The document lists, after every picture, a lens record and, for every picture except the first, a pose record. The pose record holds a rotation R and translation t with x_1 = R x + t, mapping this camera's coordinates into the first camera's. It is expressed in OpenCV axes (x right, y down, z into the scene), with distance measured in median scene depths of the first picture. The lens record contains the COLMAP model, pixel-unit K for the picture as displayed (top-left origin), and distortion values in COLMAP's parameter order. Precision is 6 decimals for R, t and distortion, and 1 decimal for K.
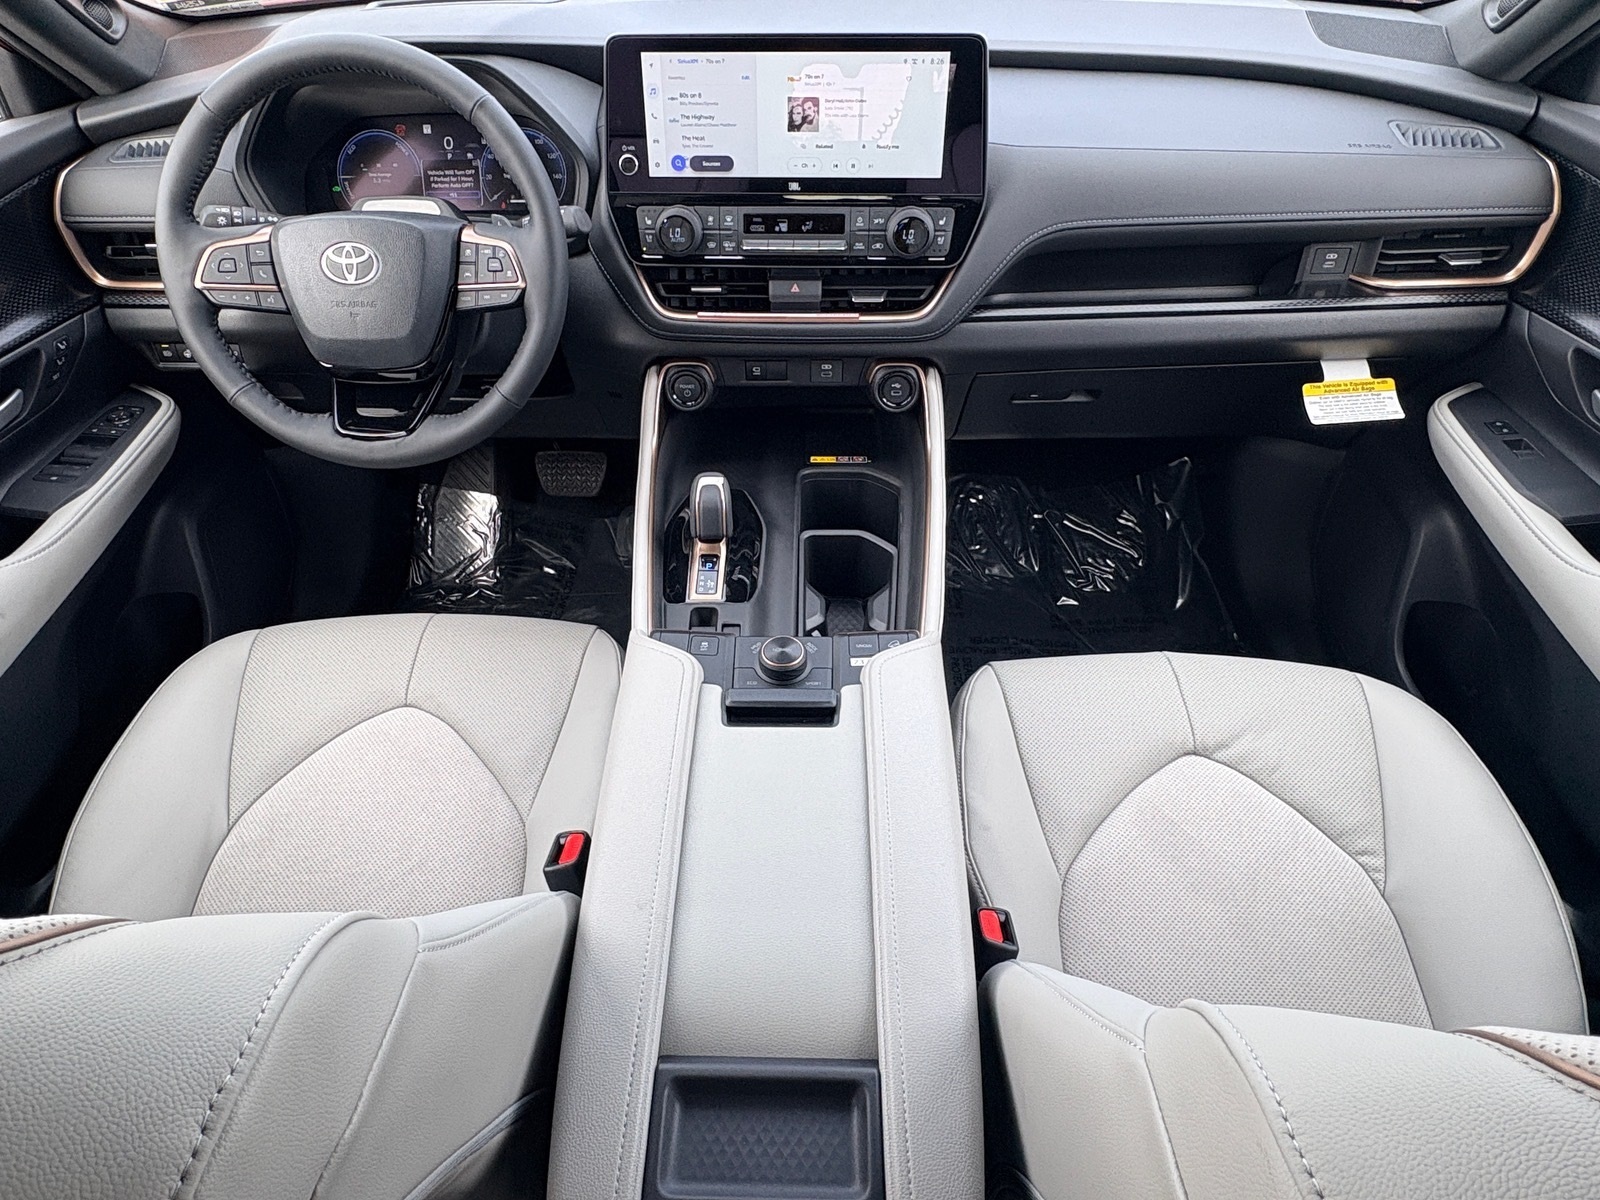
lens RADIAL K [[964.4, 0, 800.0], [0, 964.4, 600.0], [0, 0, 1]] dist [0.001122, -0.001921]
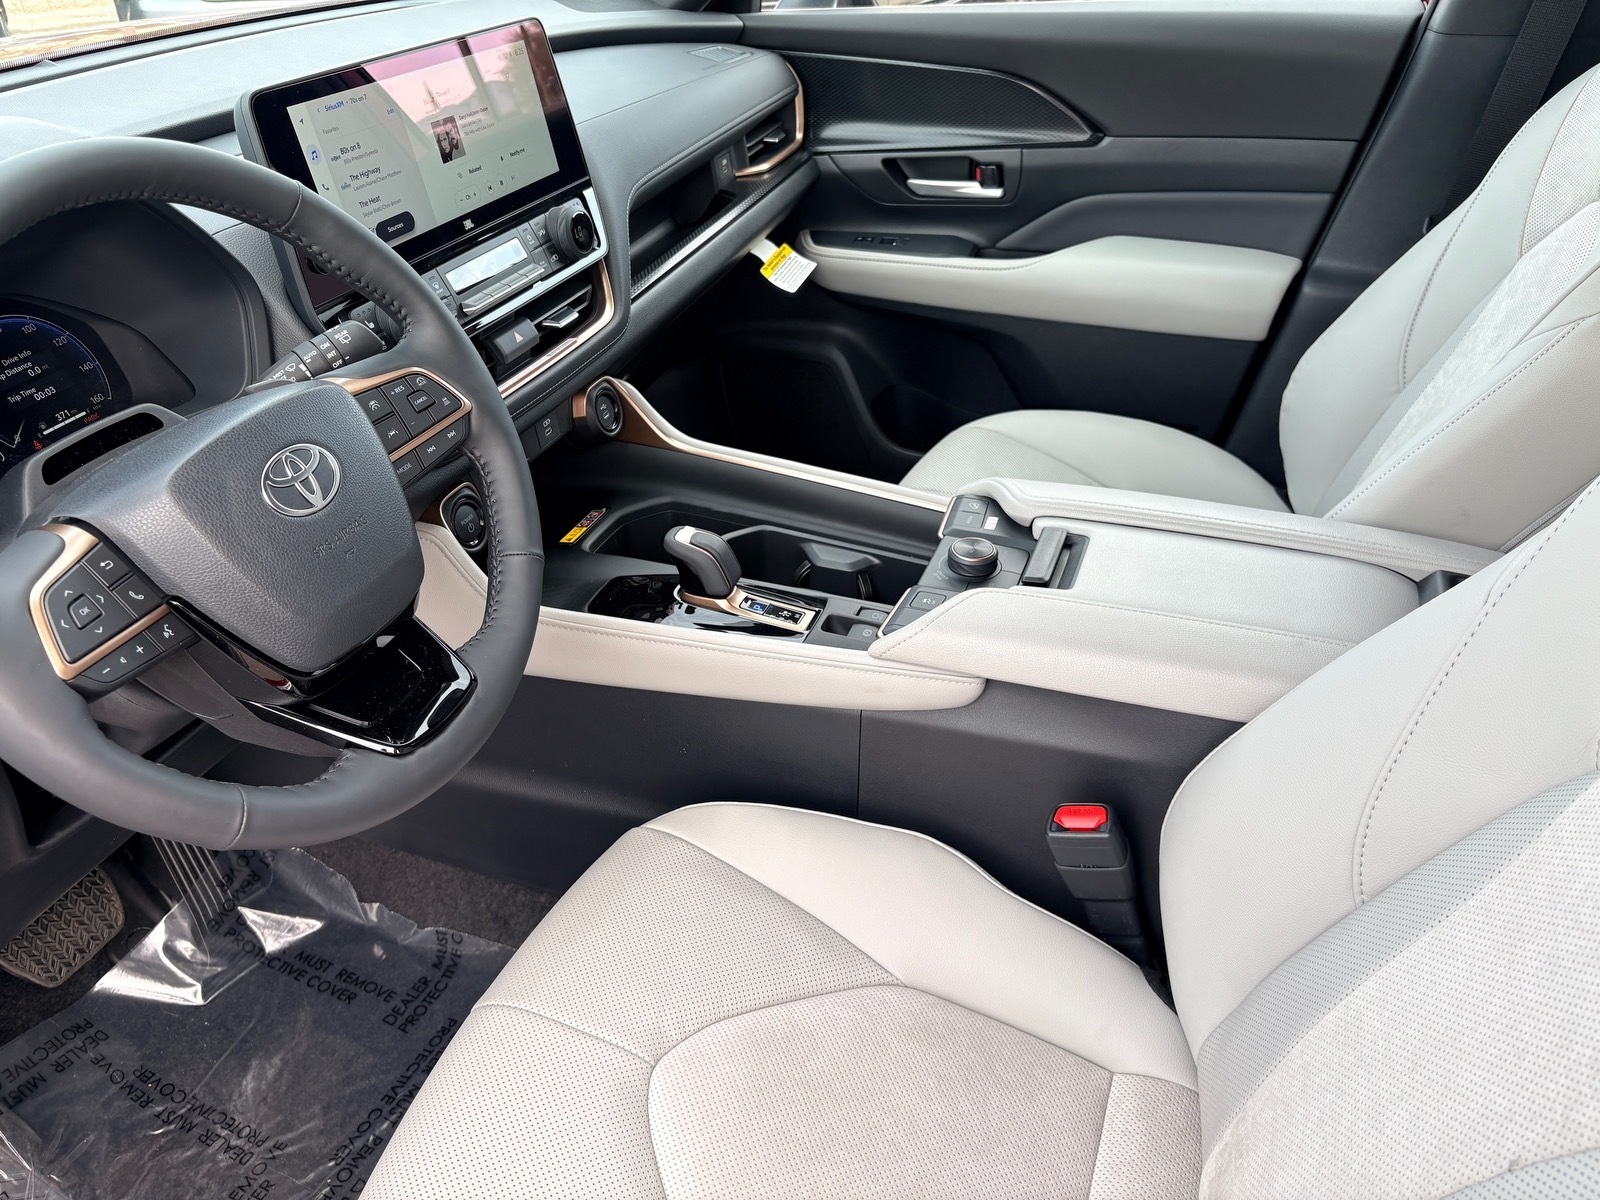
lens RADIAL K [[1224.6, 0, 800.0], [0, 1224.6, 600.0], [0, 0, 1]] dist [0.042364, -0.061871]
pose [[0.328932, -0.509111, 0.795368, -0.893863], [0.645139, 0.736207, 0.204439, -0.226151], [-0.689637, 0.445876, 0.570610, 0.354663]]
